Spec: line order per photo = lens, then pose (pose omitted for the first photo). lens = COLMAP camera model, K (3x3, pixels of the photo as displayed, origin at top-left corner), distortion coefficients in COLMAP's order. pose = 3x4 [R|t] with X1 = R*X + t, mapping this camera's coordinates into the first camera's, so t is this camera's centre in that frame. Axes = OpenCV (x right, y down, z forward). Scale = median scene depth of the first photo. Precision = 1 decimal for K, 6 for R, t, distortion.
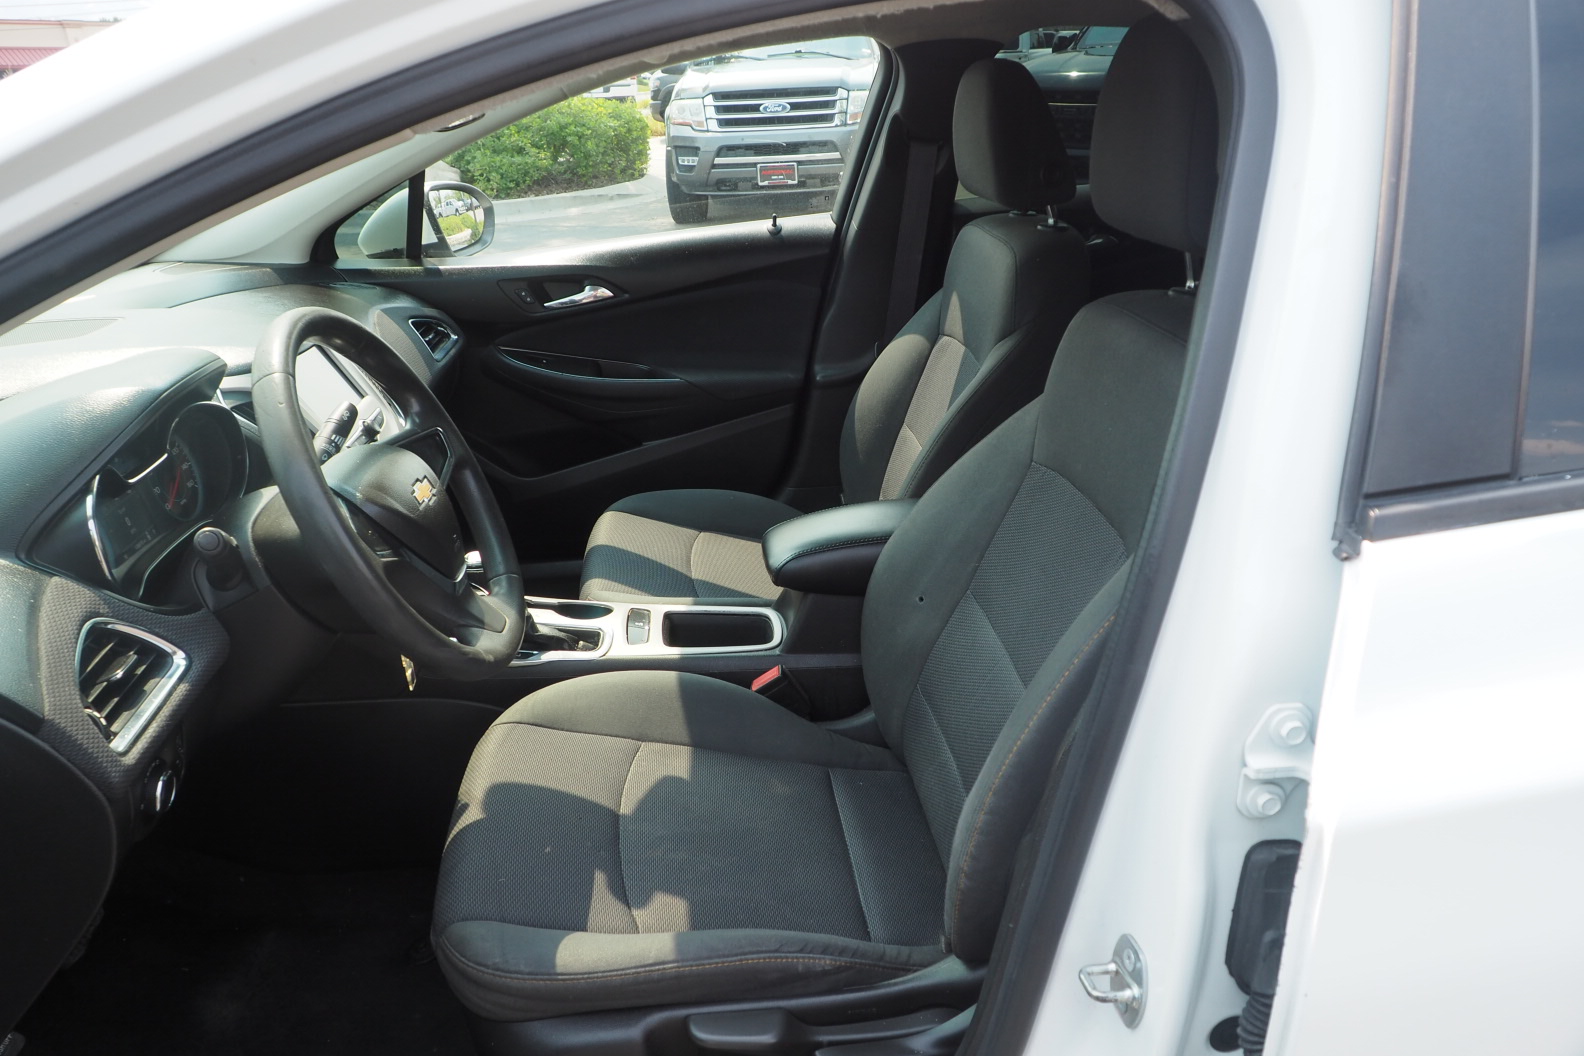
lens RADIAL K [[1132.6, 0, 794.0], [0, 1132.6, 518.6], [0, 0, 1]] dist [-0.015322, 0.004296]
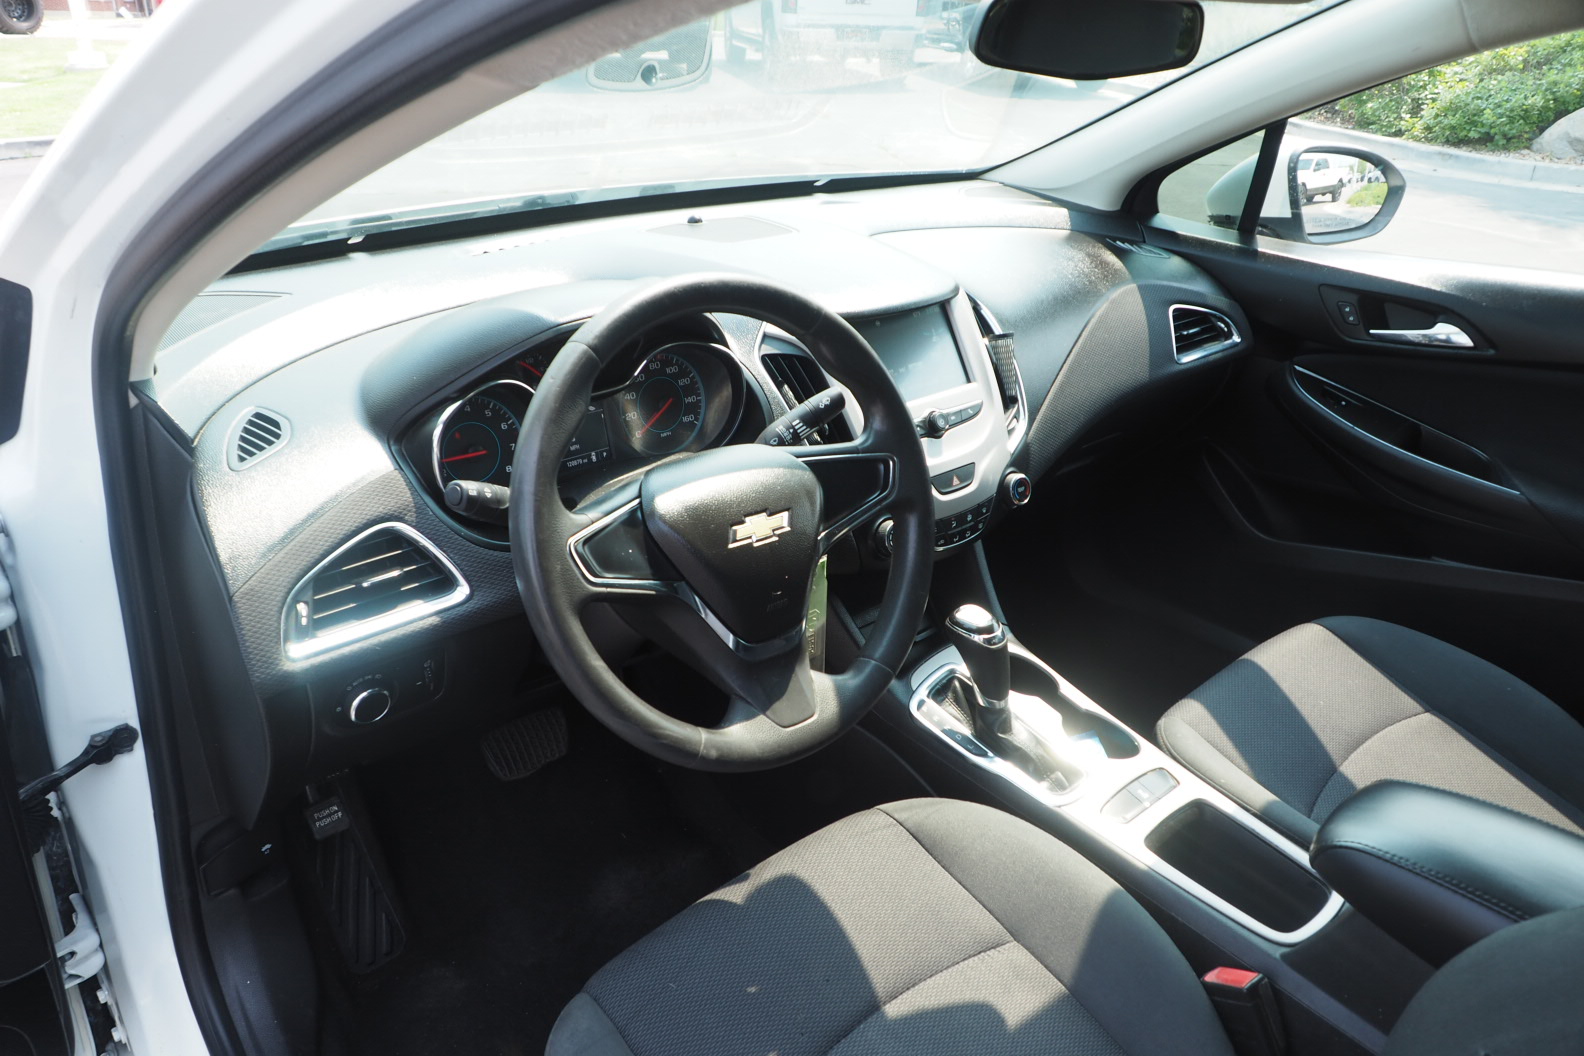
lens RADIAL K [[1132.6, 0, 784.8], [0, 1132.6, 536.2], [0, 0, 1]] dist [-0.015322, 0.004296]
pose [[0.578104, 0.398257, -0.712171, 0.145481], [-0.340149, 0.910969, 0.233313, -0.119570], [0.741683, 0.107365, 0.662101, 0.273272]]
